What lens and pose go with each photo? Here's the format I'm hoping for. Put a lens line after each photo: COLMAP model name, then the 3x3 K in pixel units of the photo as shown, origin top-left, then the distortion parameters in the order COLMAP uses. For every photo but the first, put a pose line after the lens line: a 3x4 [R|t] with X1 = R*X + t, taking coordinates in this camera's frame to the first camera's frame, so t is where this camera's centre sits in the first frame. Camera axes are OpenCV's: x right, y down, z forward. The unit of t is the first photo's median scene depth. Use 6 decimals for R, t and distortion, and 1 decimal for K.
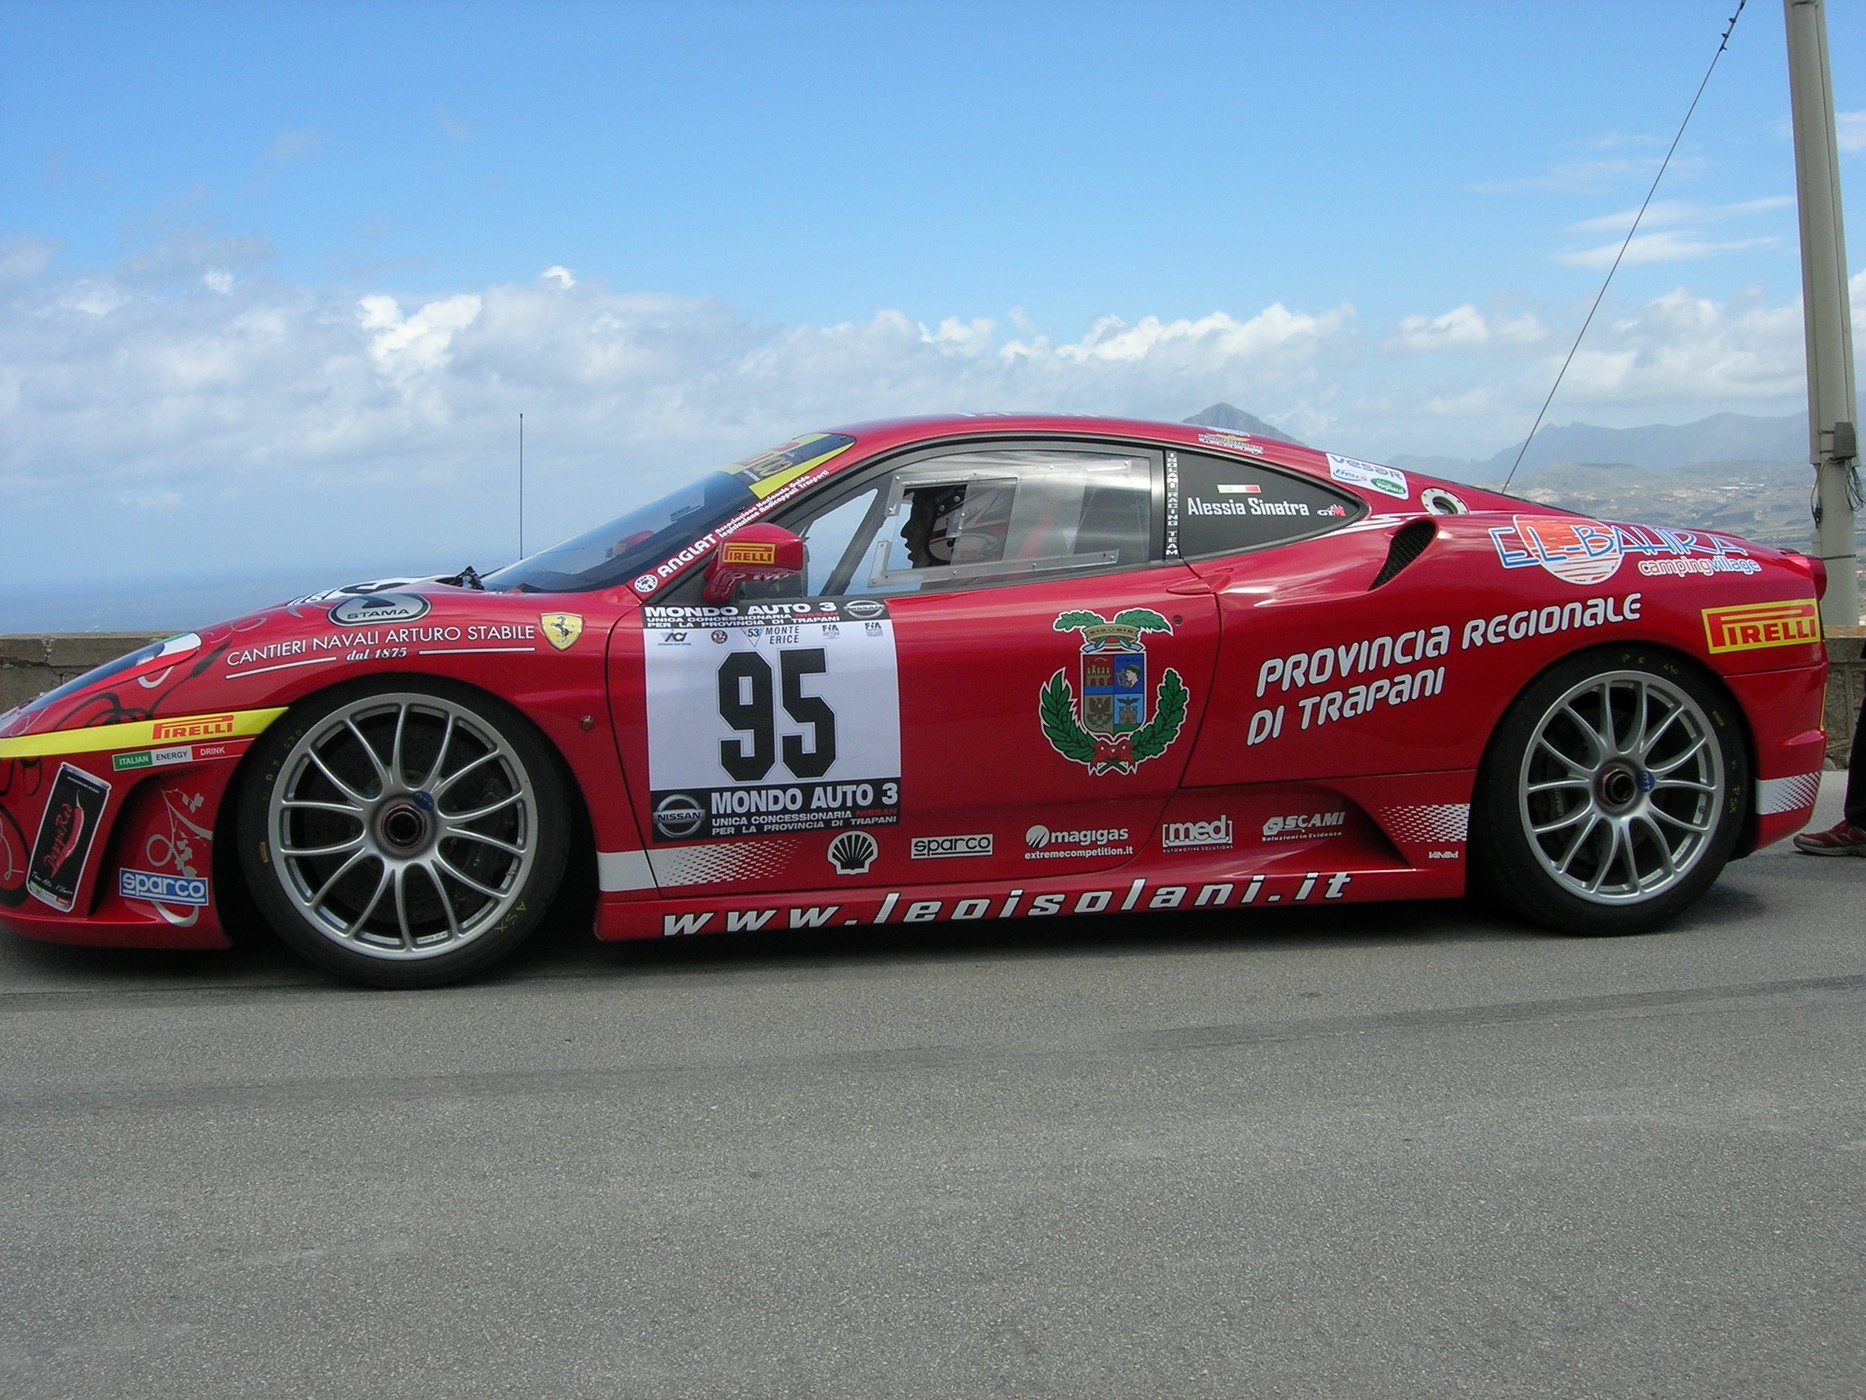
lens RADIAL K [[2006.8, 0, 994.5], [0, 2006.8, 693.7], [0, 0, 1]] dist [-0.196885, 0.079663]
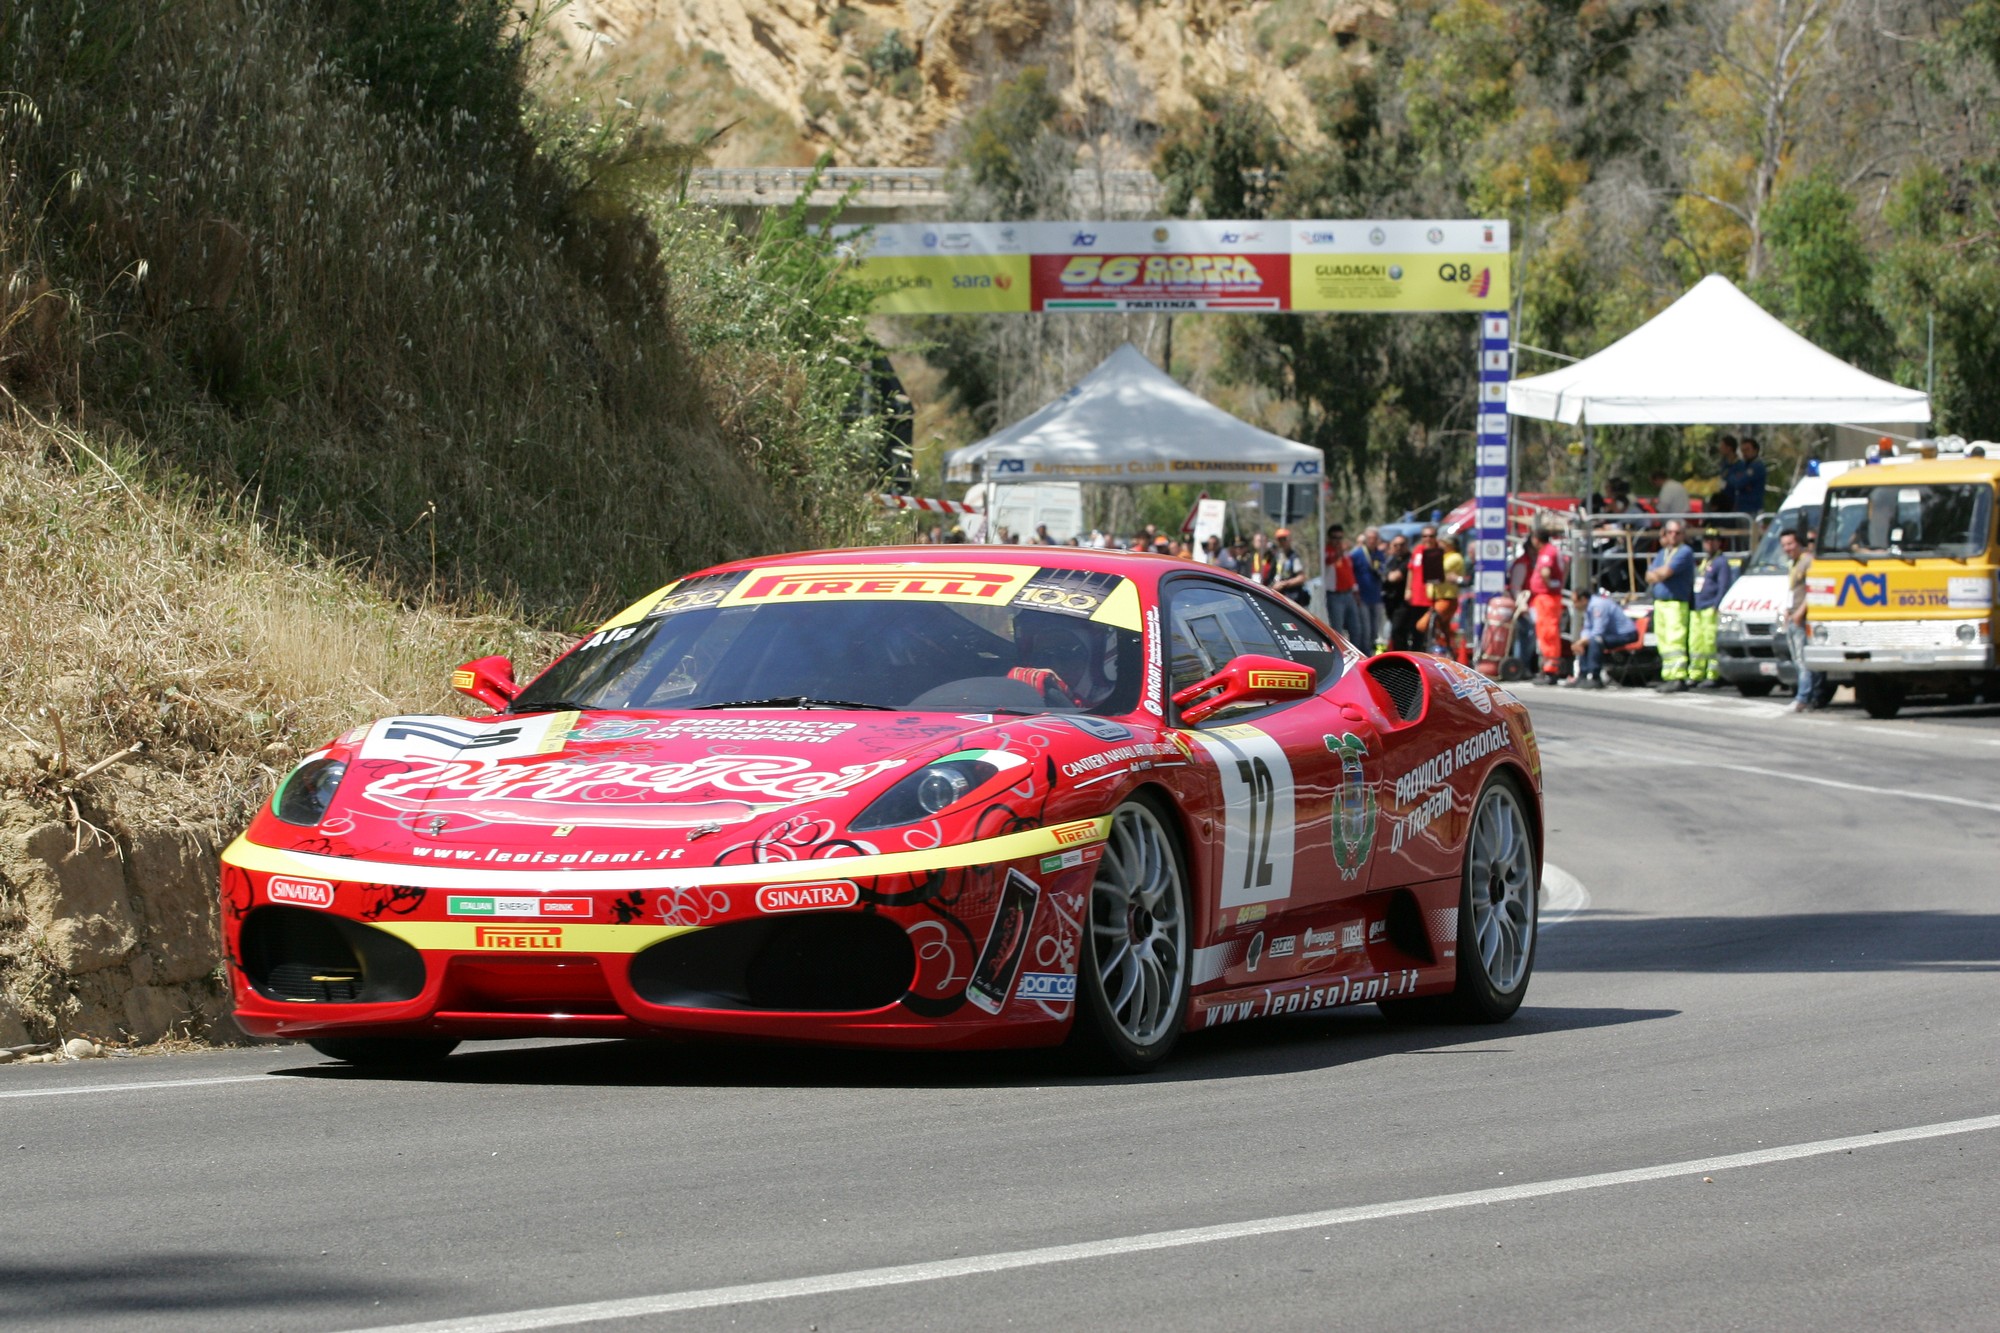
lens RADIAL K [[6169.2, 0, 1000.7], [0, 6169.2, 743.1], [0, 0, 1]] dist [-0.170995, 0.228724]
pose [[0.571887, -0.002586, 0.820329, -2.872689], [0.067786, 0.996724, -0.044114, 0.102617], [-0.817527, 0.080835, 0.570189, -0.815066]]
